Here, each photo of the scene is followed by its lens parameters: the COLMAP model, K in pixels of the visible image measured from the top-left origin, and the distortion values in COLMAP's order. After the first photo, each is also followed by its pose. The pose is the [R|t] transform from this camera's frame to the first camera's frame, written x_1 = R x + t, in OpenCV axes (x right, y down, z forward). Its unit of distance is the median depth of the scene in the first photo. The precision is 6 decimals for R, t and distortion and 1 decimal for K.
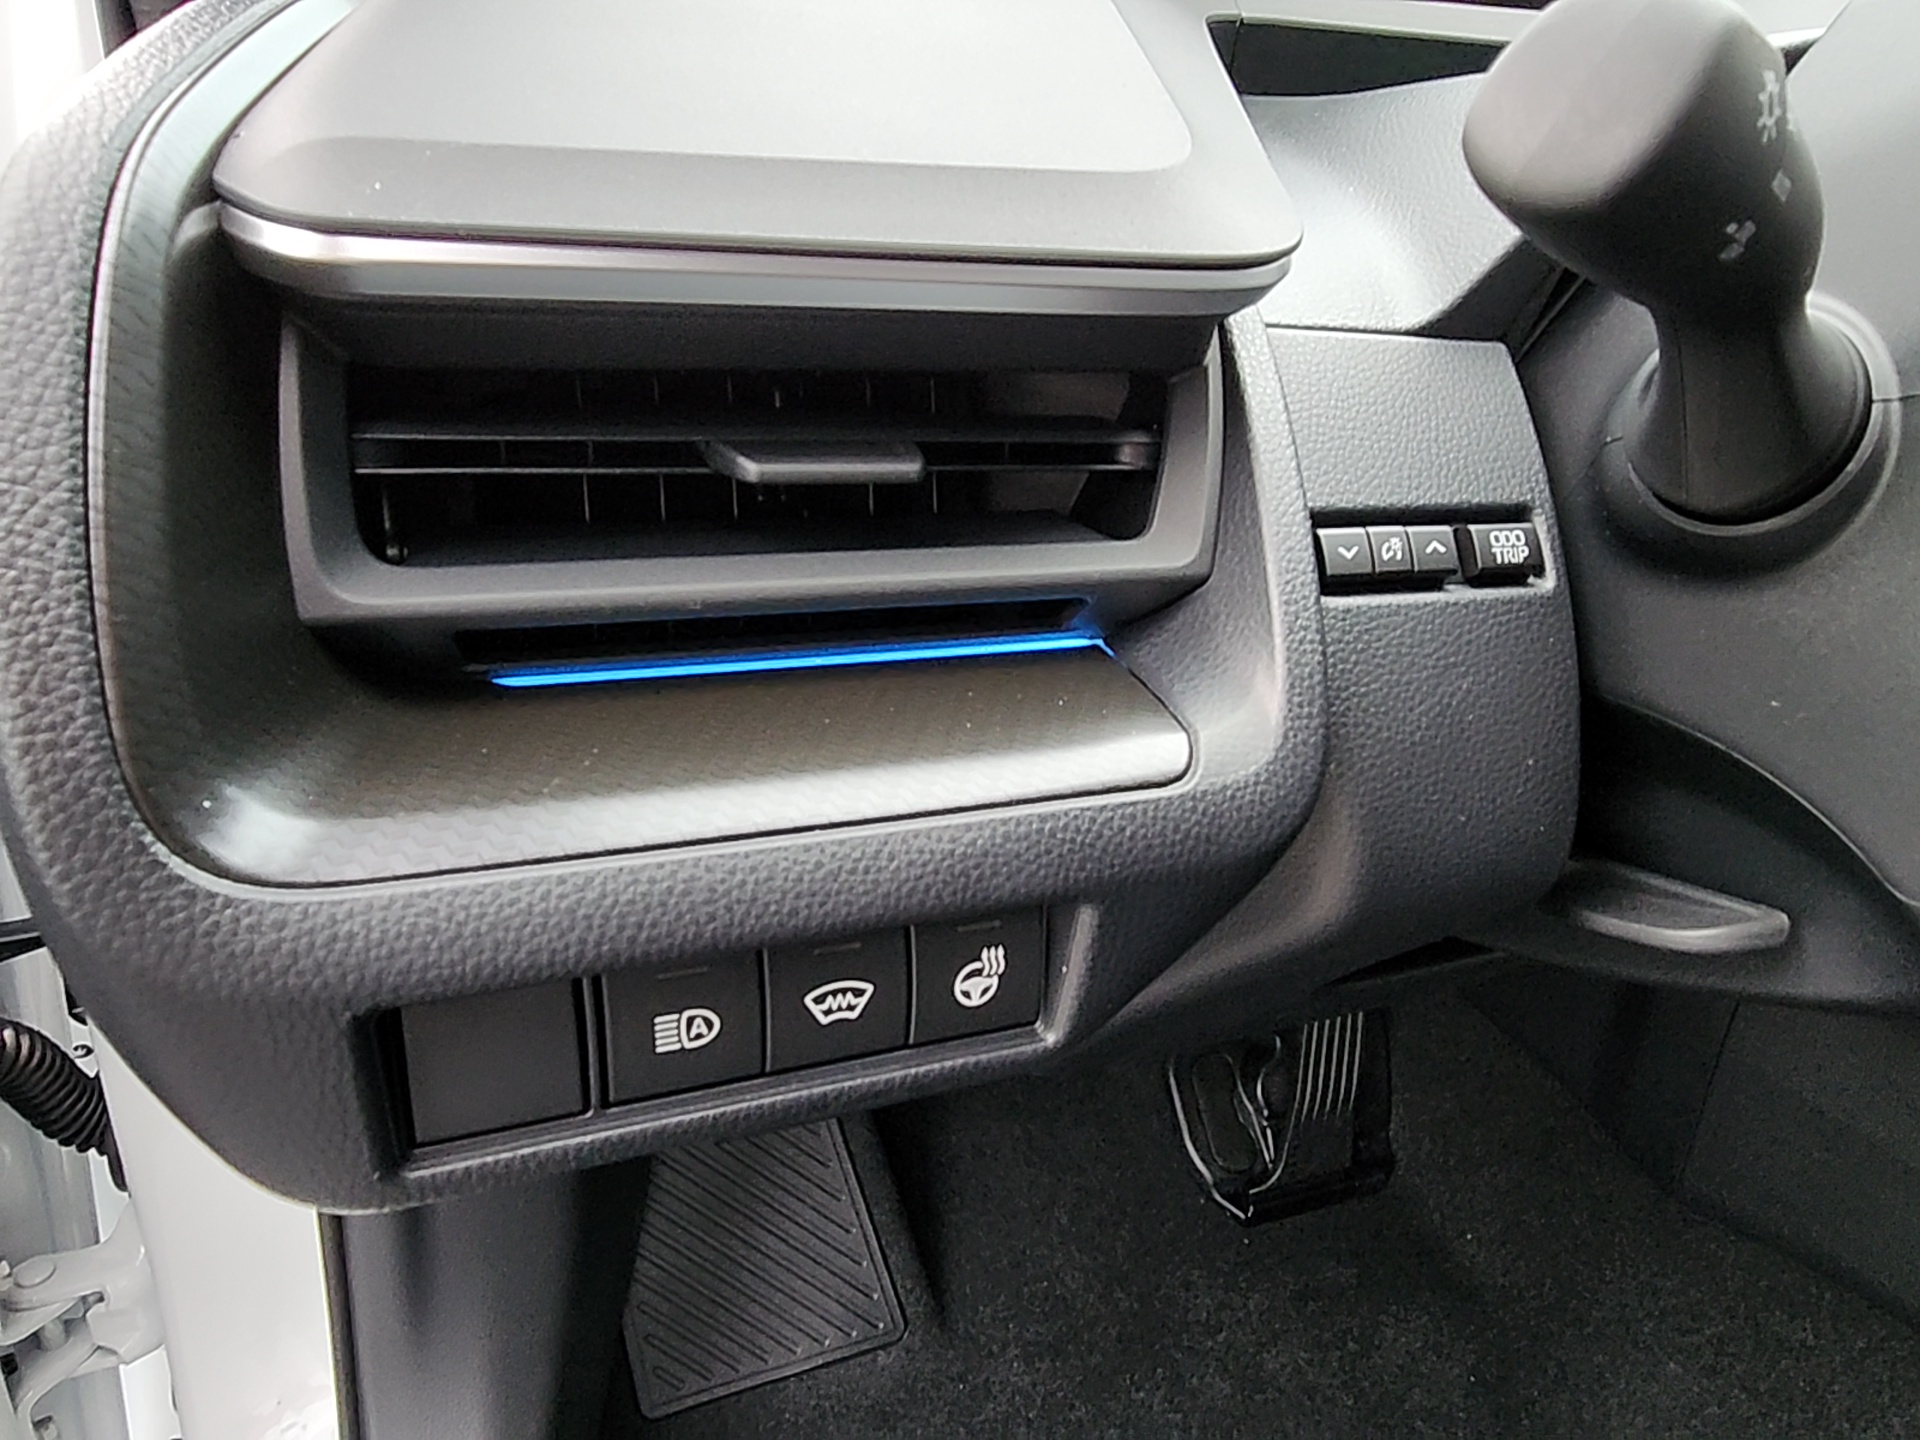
lens RADIAL K [[1310.2, 0, 986.5], [0, 1310.2, 726.9], [0, 0, 1]] dist [0.003771, -0.000927]
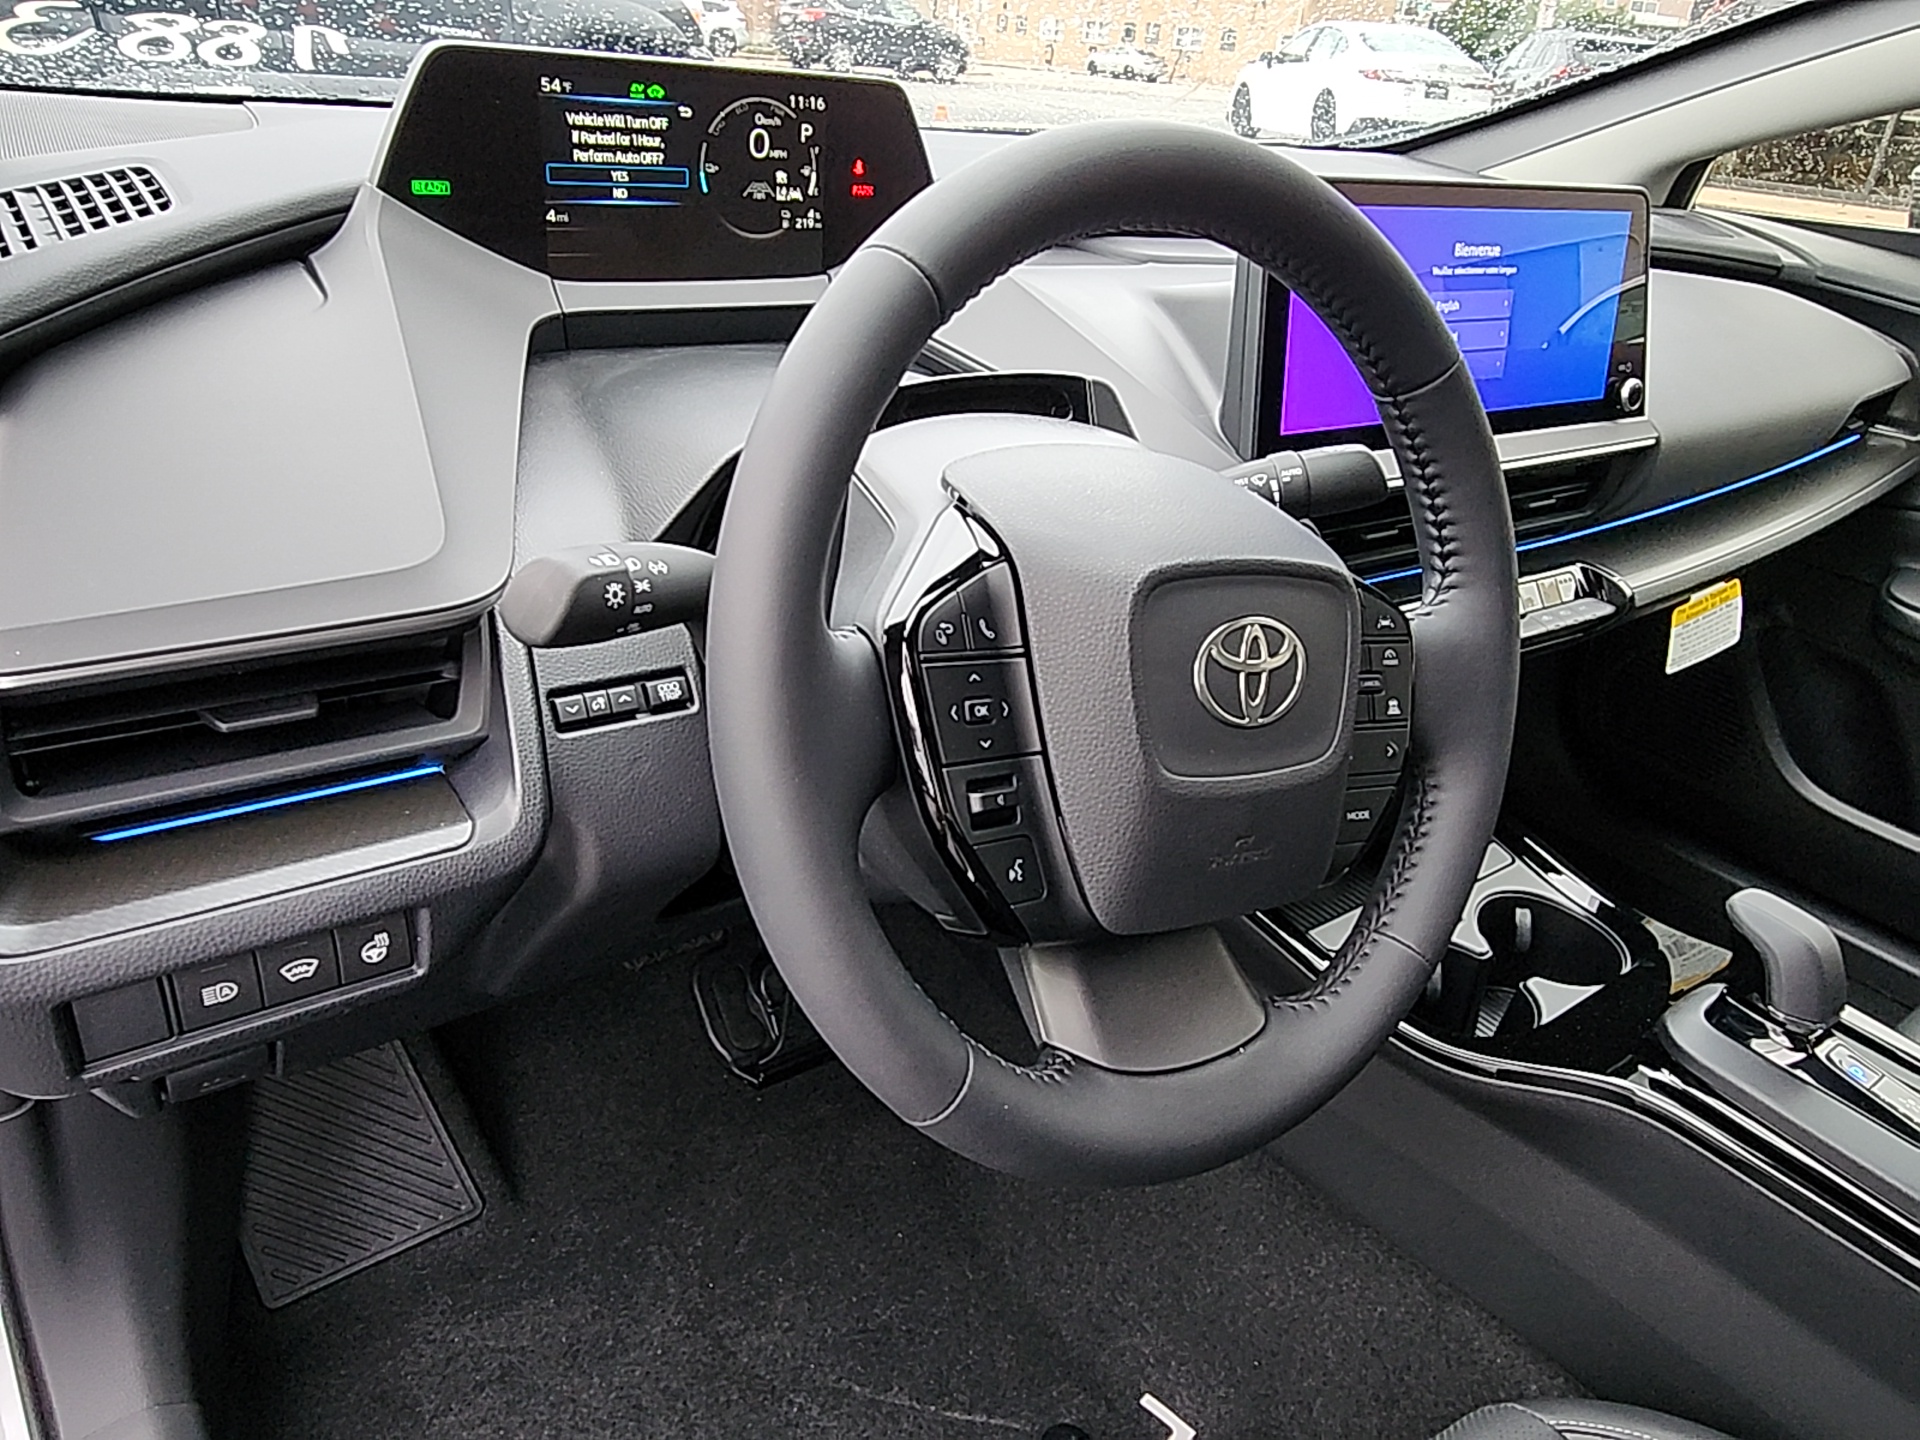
lens RADIAL K [[1310.2, 0, 986.5], [0, 1310.2, 726.9], [0, 0, 1]] dist [0.003771, -0.000927]
pose [[0.958984, -0.097330, 0.266226, 0.382573], [0.080960, 0.994127, 0.071813, -0.219247], [-0.271652, -0.047314, 0.961232, -1.190946]]
